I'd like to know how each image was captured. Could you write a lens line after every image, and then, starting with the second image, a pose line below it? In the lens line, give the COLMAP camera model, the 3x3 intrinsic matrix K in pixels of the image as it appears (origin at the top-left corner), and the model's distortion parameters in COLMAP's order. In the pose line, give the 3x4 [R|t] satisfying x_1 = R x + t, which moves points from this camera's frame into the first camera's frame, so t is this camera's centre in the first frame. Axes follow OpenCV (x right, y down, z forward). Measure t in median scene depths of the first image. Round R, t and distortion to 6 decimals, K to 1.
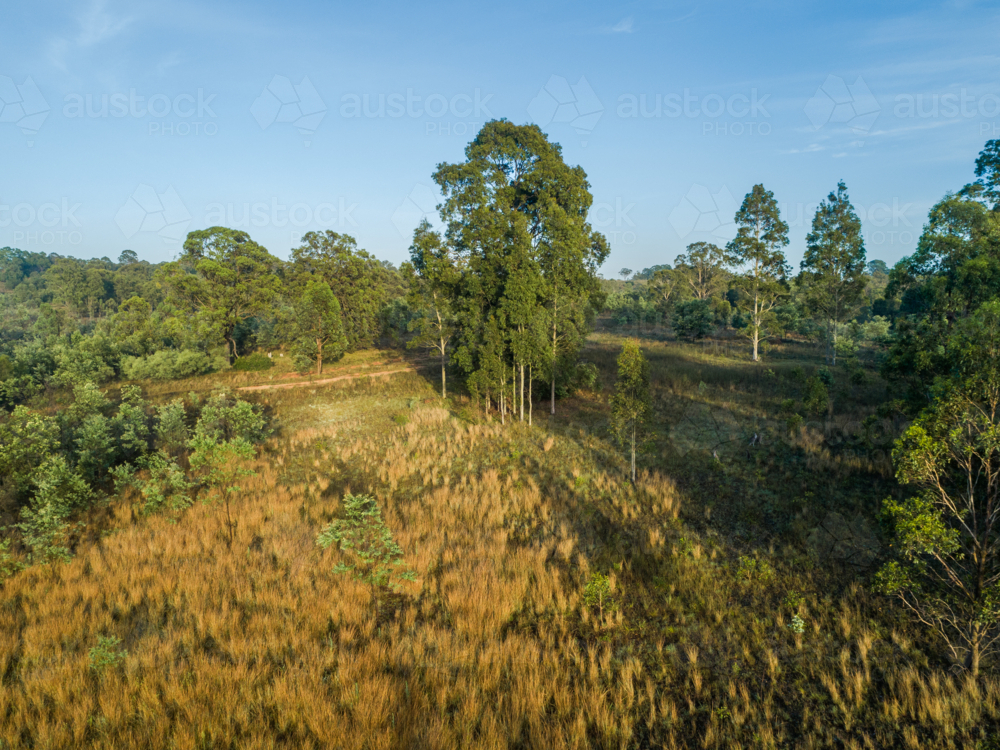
lens RADIAL K [[744.5, 0, 500.0], [0, 744.5, 375.0], [0, 0, 1]] dist [-0.017556, 0.000644]
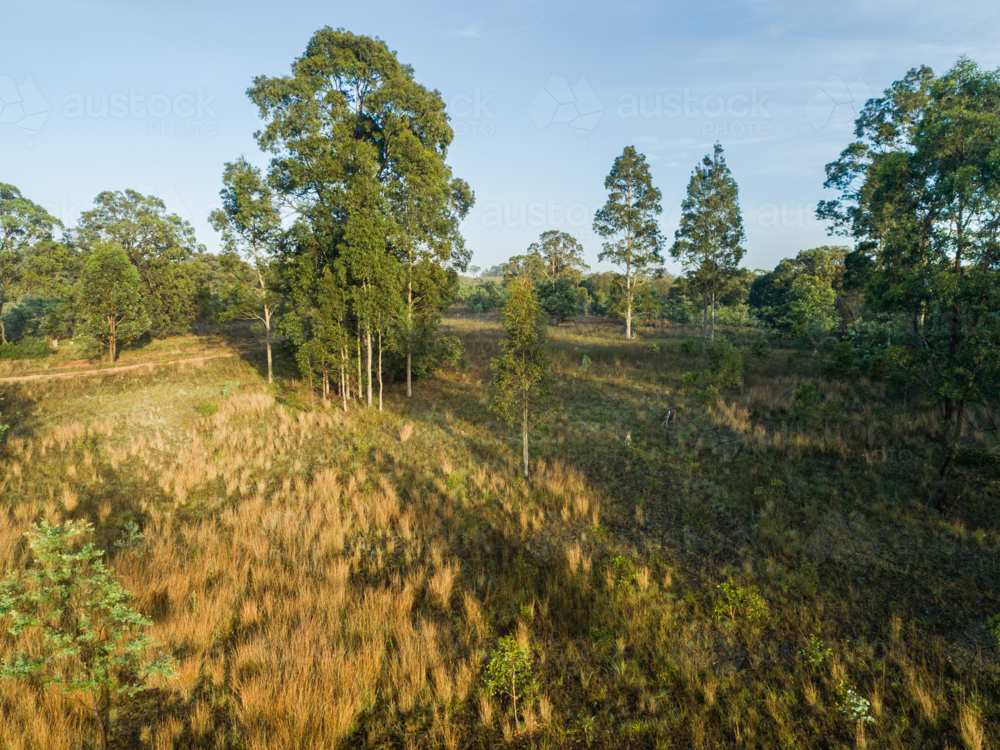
lens RADIAL K [[744.5, 0, 500.0], [0, 744.5, 375.0], [0, 0, 1]] dist [-0.017556, 0.000644]
pose [[0.979492, -0.017286, 0.200742, 0.006900], [0.017472, 0.999847, 0.000844, 0.030503], [-0.200726, 0.002681, 0.979644, 0.208275]]
